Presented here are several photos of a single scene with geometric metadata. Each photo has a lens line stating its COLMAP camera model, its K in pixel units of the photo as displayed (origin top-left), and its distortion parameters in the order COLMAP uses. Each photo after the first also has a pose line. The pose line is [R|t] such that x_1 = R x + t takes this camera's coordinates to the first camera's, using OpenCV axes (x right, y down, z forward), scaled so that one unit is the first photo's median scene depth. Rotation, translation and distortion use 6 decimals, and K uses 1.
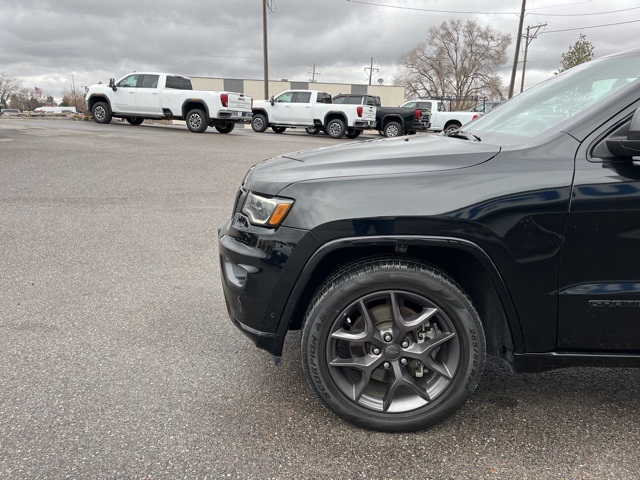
lens RADIAL K [[470.7, 0, 314.1], [0, 470.7, 237.7], [0, 0, 1]] dist [0.069869, -0.095035]
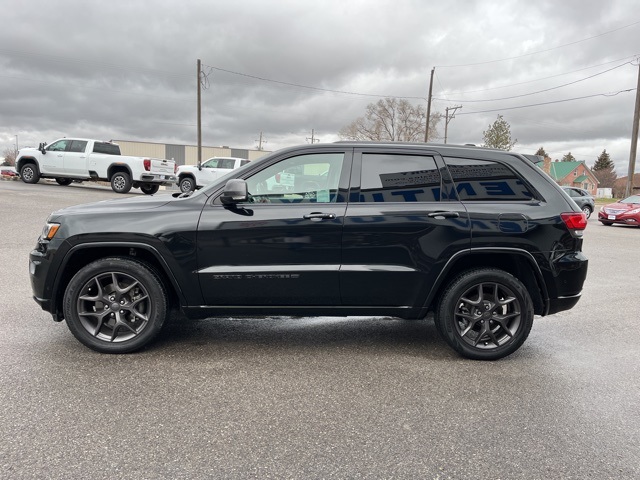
lens RADIAL K [[469.0, 0, 320.0], [0, 469.0, 240.0], [0, 0, 1]] dist [0.056430, -0.064648]
pose [[0.993631, 0.006634, 0.112485, 0.081829], [0.007632, 0.992010, -0.125928, 0.024135], [-0.112422, 0.125985, 0.985641, -0.102551]]
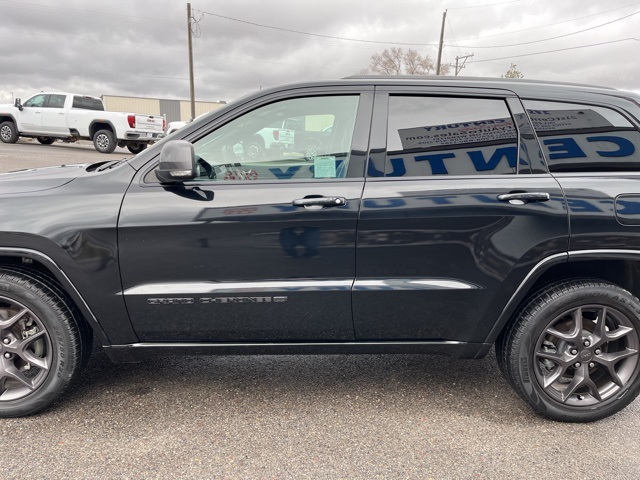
lens RADIAL K [[470.7, 0, 314.1], [0, 470.7, 237.7], [0, 0, 1]] dist [0.069869, -0.095035]
pose [[0.995537, -0.007778, 0.094054, 0.091215], [0.011769, 0.999050, -0.041952, 0.003178], [-0.093638, 0.042871, 0.994683, -0.026998]]
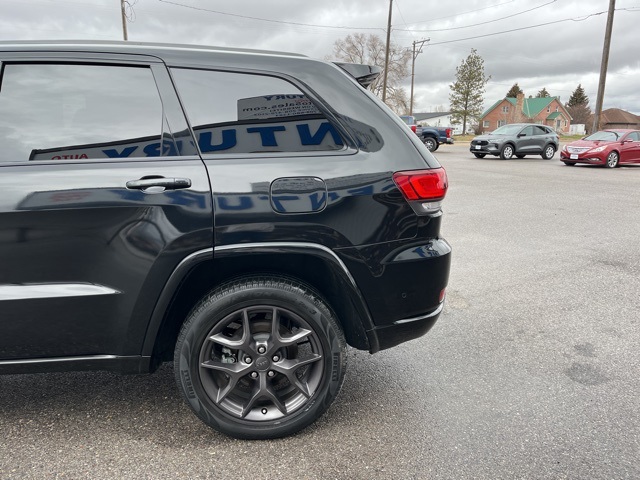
lens RADIAL K [[470.7, 0, 314.1], [0, 470.7, 237.7], [0, 0, 1]] dist [0.069869, -0.095035]
pose [[0.988363, -0.040936, 0.146505, 0.176514], [0.043813, 0.998904, -0.016464, 0.003121], [-0.145670, 0.022691, 0.989073, -0.016944]]
